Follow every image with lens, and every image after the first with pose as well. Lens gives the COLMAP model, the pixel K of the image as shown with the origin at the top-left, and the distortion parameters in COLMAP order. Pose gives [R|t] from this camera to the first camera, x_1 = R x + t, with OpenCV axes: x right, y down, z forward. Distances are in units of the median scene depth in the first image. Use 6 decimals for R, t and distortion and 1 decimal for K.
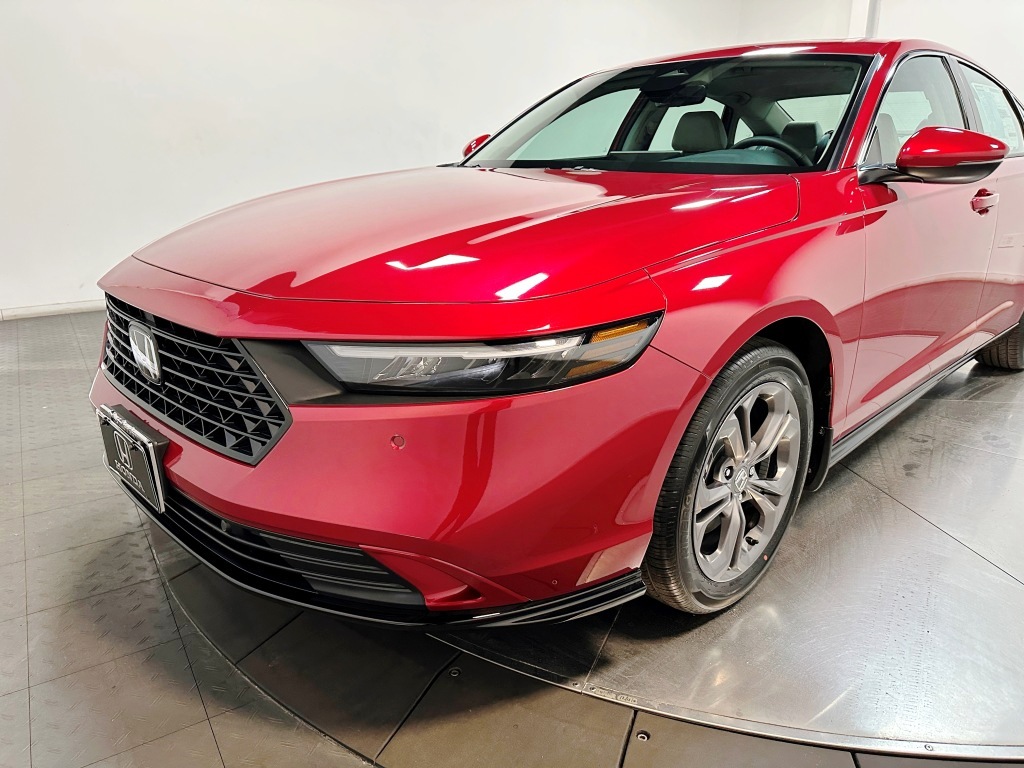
lens RADIAL K [[730.1, 0, 511.9], [0, 730.1, 386.2], [0, 0, 1]] dist [-0.005141, -0.022025]
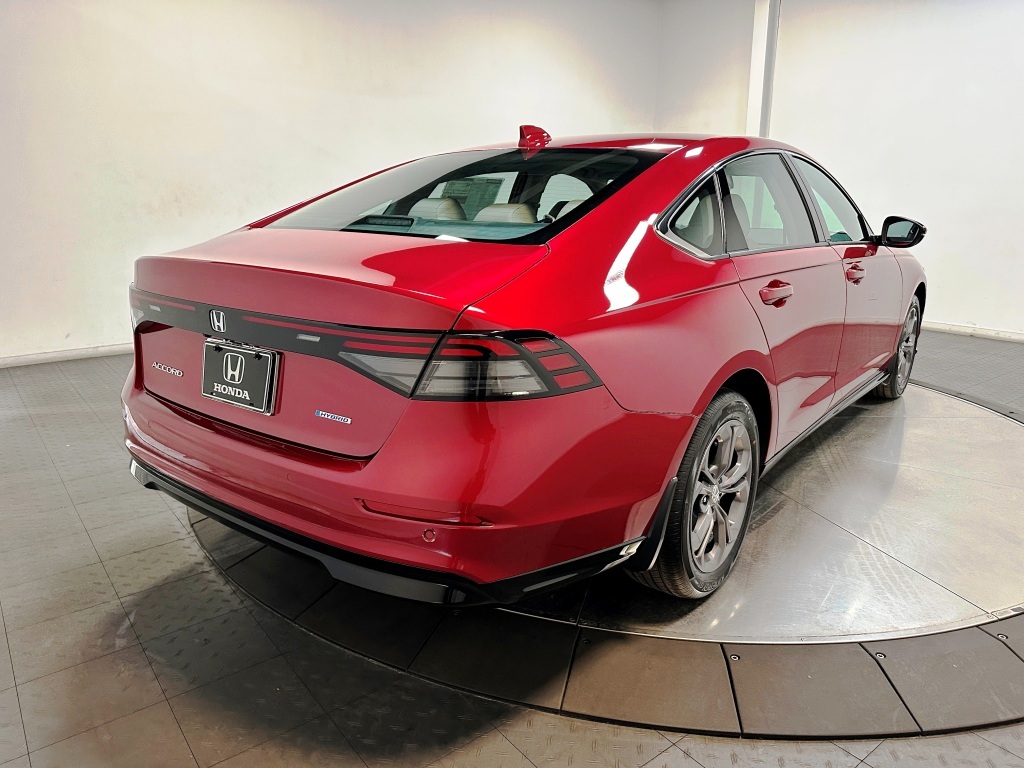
lens RADIAL K [[730.1, 0, 511.0], [0, 730.1, 389.2], [0, 0, 1]] dist [-0.005141, -0.022025]
pose [[0.992867, -0.026746, 0.116190, -0.131820], [0.031863, 0.998592, -0.042413, 0.022180], [-0.114892, 0.045813, 0.992321, -0.411142]]
